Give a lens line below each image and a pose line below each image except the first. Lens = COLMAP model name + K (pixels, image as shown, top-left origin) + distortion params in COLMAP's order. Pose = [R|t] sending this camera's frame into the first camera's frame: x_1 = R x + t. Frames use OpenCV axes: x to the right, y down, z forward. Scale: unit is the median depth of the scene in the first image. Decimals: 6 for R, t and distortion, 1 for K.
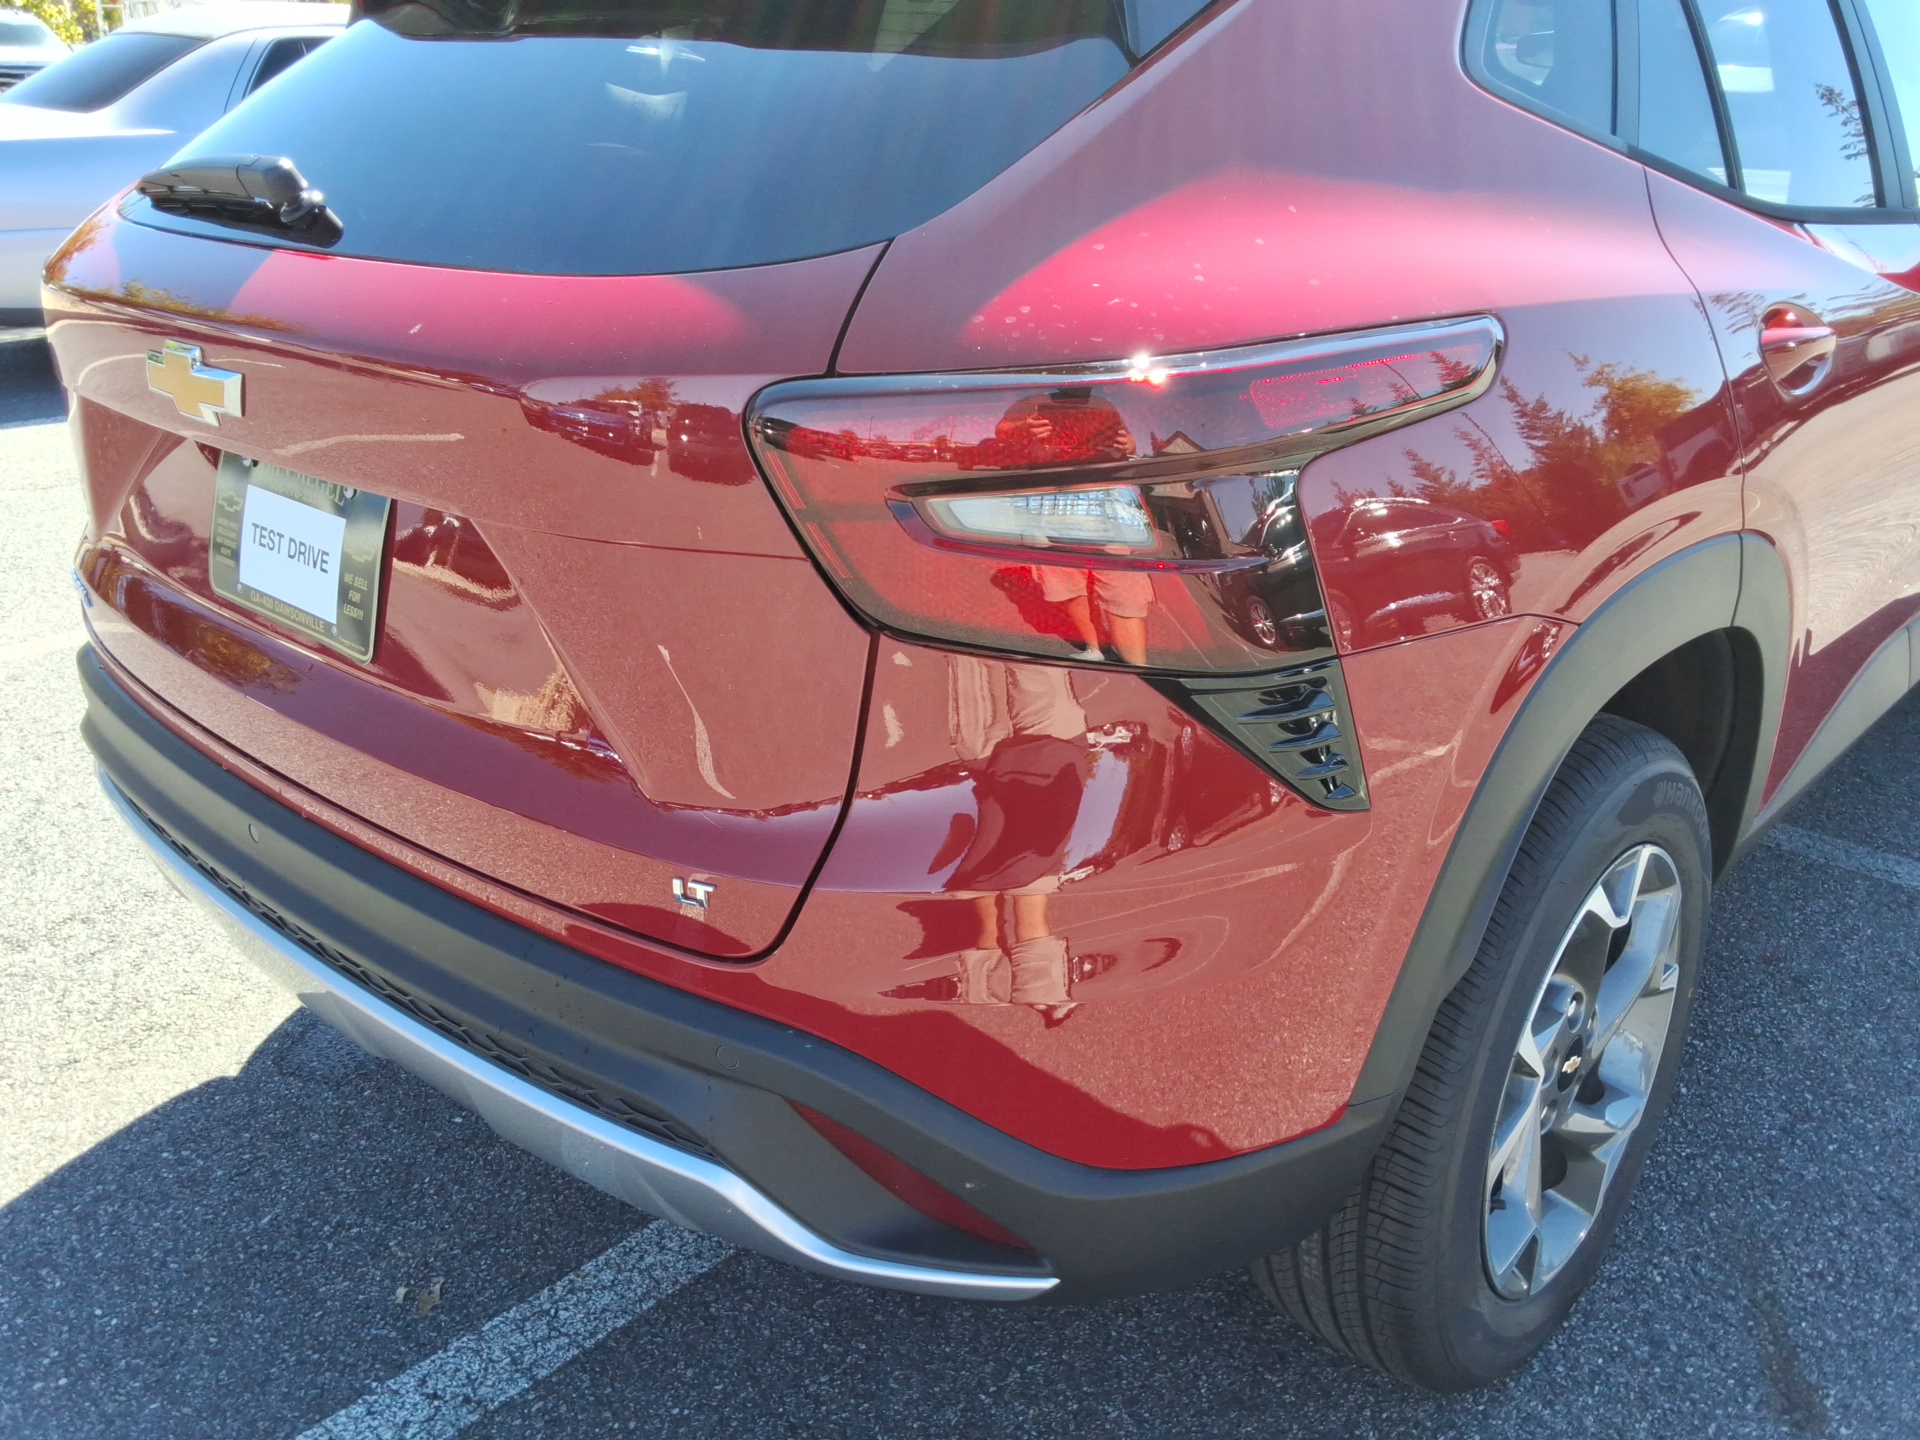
lens RADIAL K [[1545.7, 0, 960.4], [0, 1545.7, 712.6], [0, 0, 1]] dist [0.083318, -0.129386]
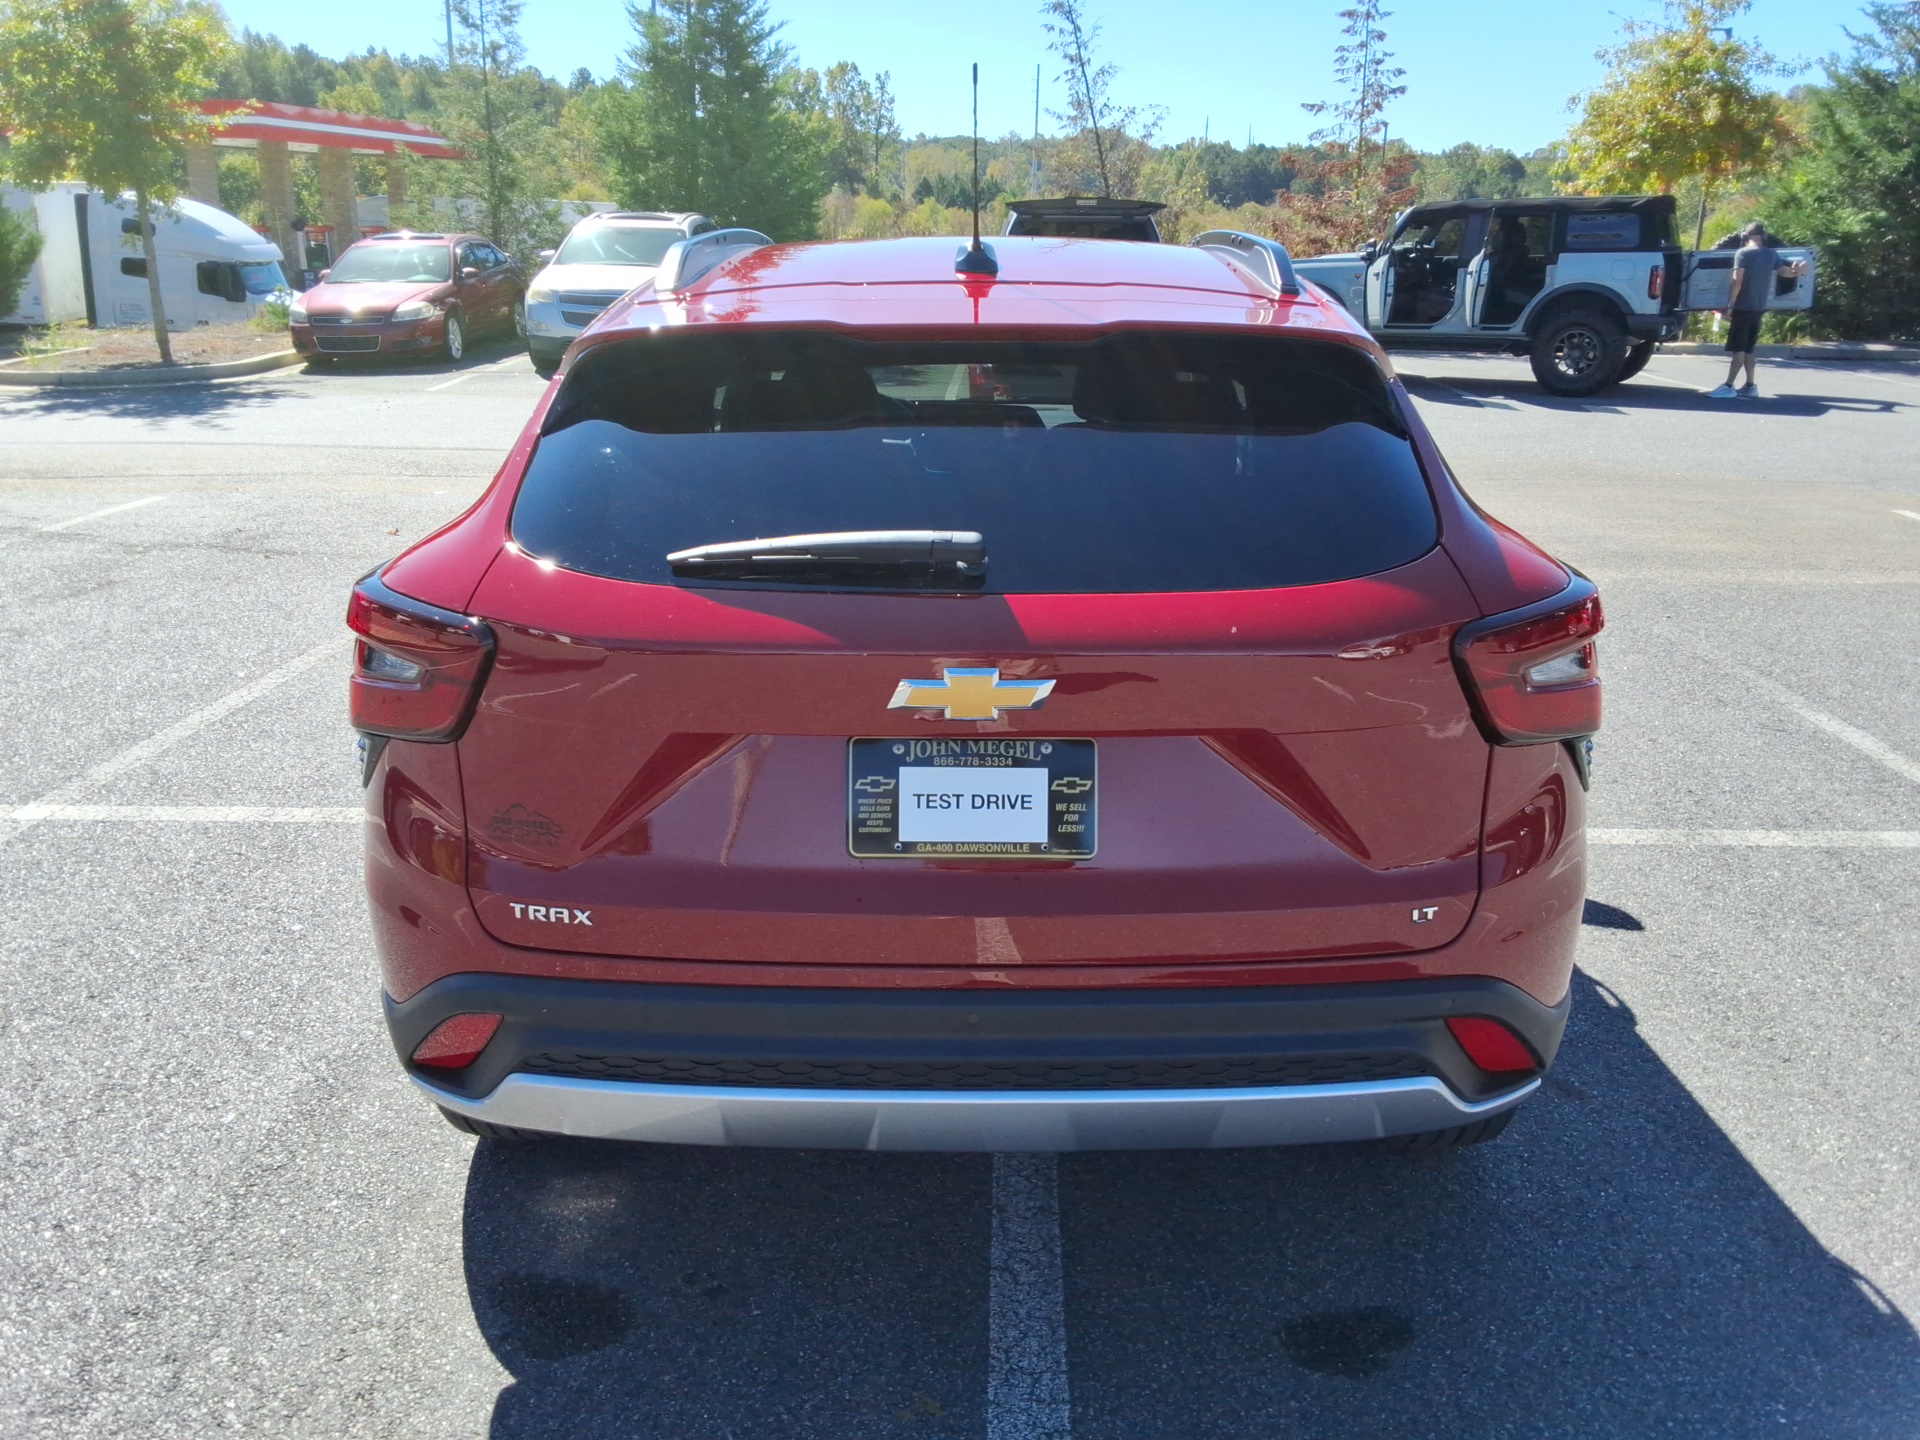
lens RADIAL K [[1545.7, 0, 977.4], [0, 1545.7, 726.3], [0, 0, 1]] dist [0.083318, -0.129386]
pose [[0.746766, -0.191794, 0.636832, -1.144053], [0.247691, 0.968838, 0.001335, -0.152712], [-0.617243, 0.156741, 0.771001, -0.052301]]
